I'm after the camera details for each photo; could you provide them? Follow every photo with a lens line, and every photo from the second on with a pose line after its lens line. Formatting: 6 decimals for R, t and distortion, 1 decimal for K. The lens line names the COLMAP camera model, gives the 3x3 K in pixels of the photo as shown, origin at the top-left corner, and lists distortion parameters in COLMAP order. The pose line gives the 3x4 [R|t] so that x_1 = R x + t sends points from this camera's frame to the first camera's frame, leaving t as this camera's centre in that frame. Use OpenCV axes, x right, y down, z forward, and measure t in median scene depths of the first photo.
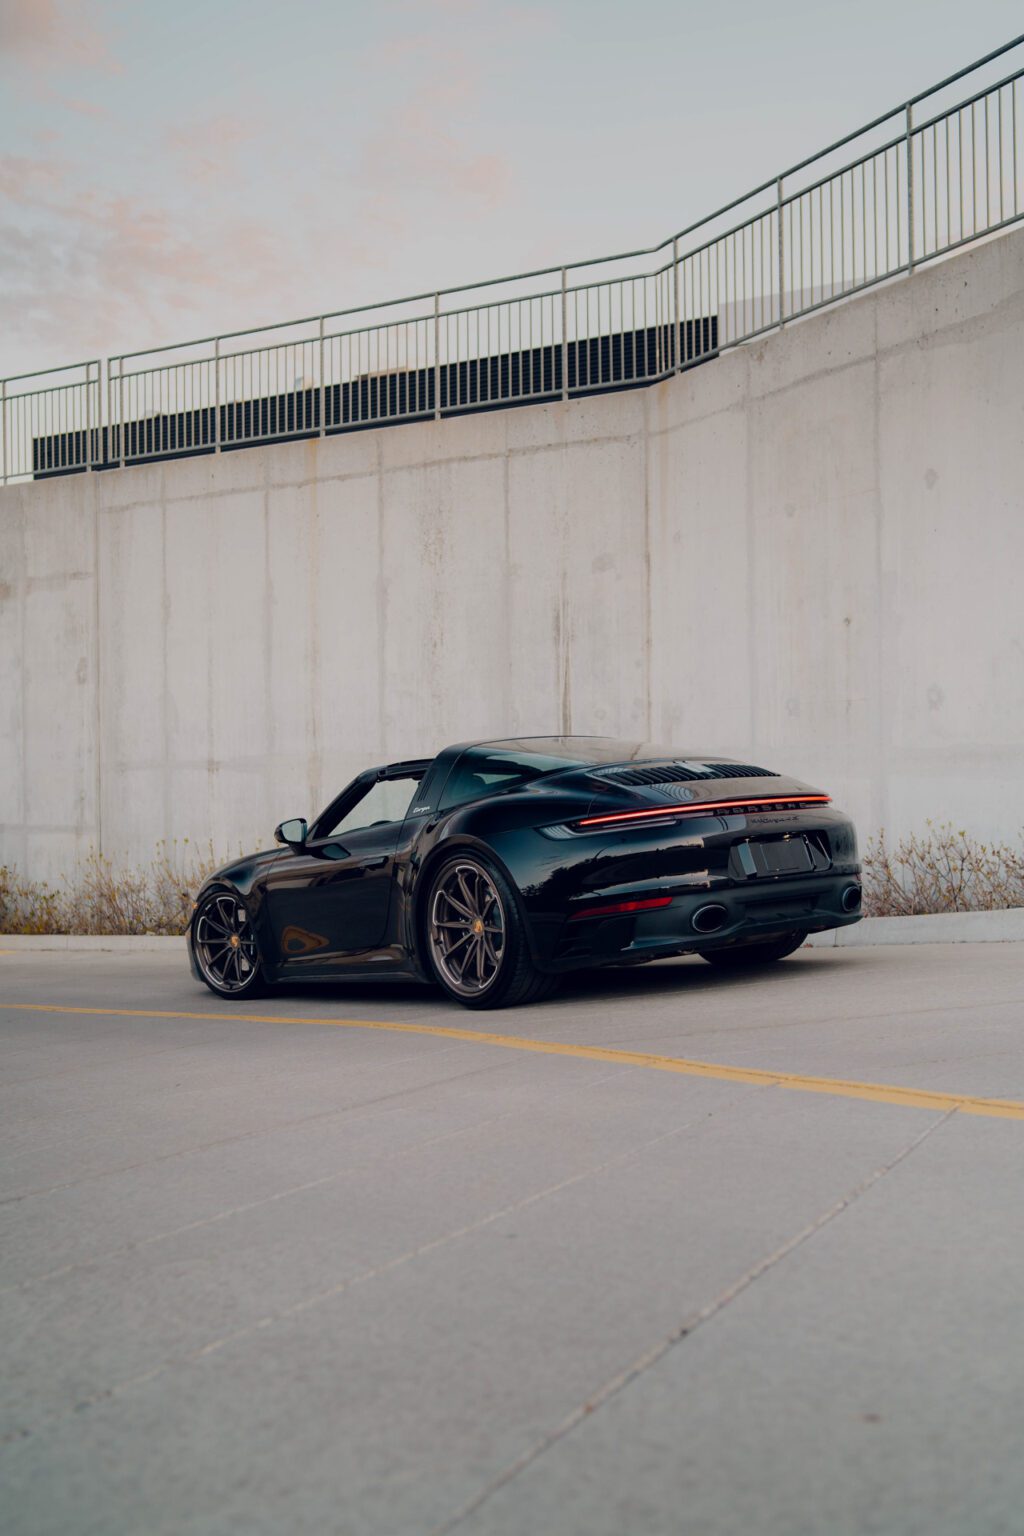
lens RADIAL K [[1515.8, 0, 508.4], [0, 1515.8, 771.1], [0, 0, 1]] dist [-0.007703, 0.000000]
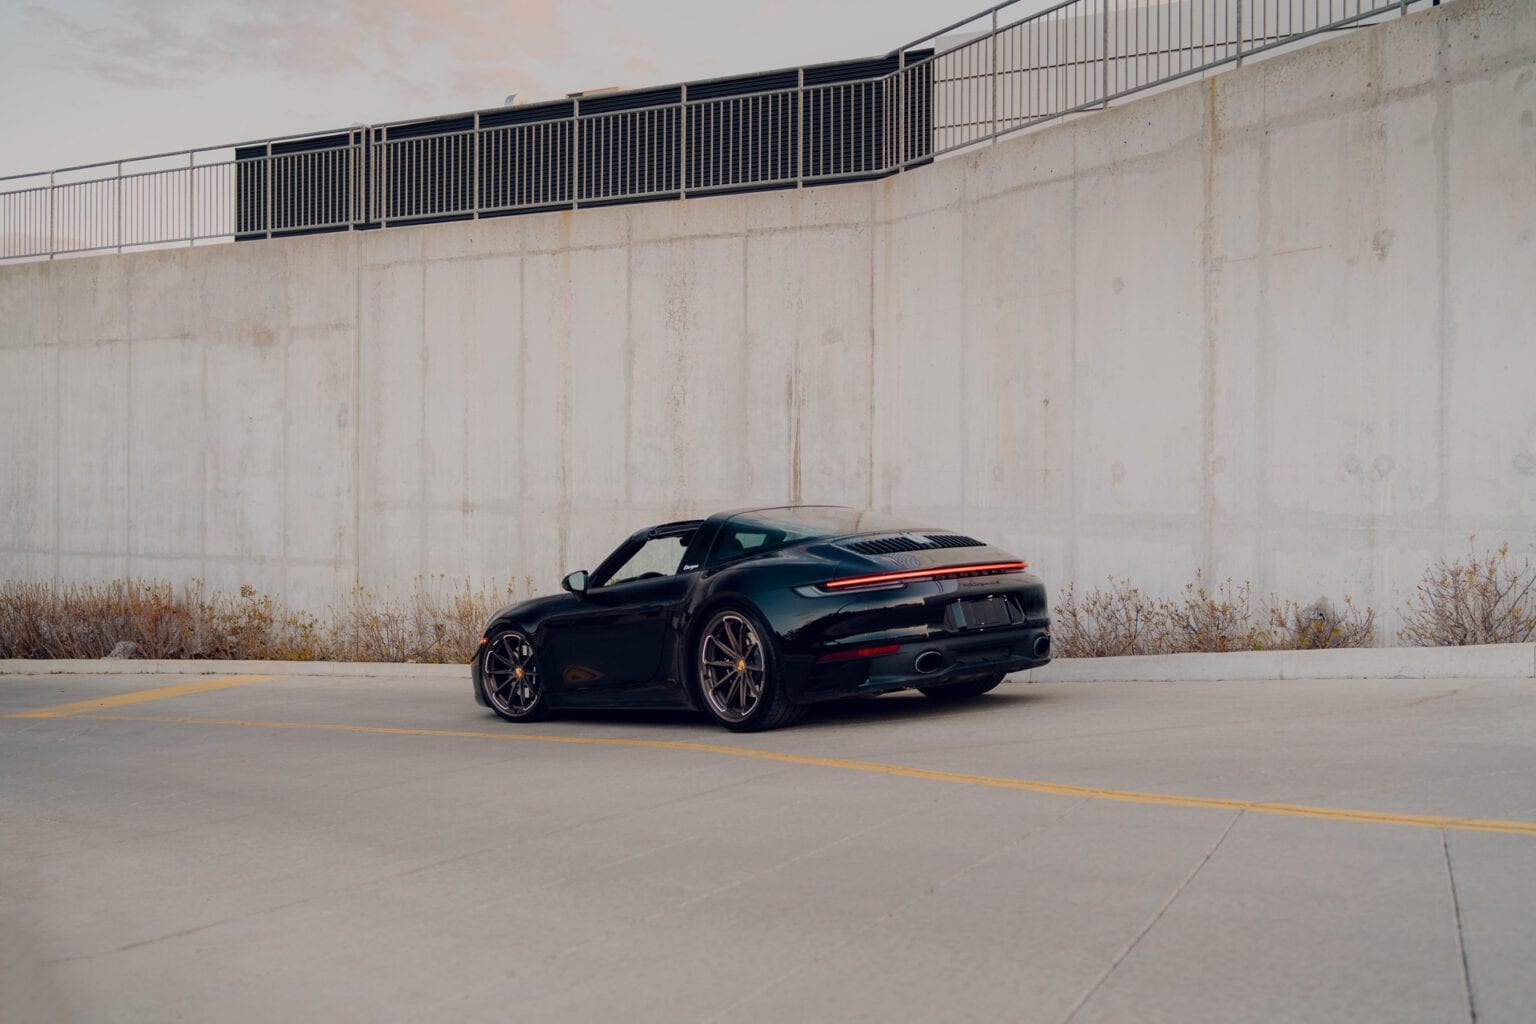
lens RADIAL K [[1515.8, 0, 771.1], [0, 1515.8, 510.4], [0, 0, 1]] dist [-0.007703, 0.000000]
pose [[0.999228, 0.015226, 0.036211, -0.025473], [-0.015540, 0.999844, 0.008383, -0.020926], [-0.036078, -0.008939, 0.999309, -0.142216]]
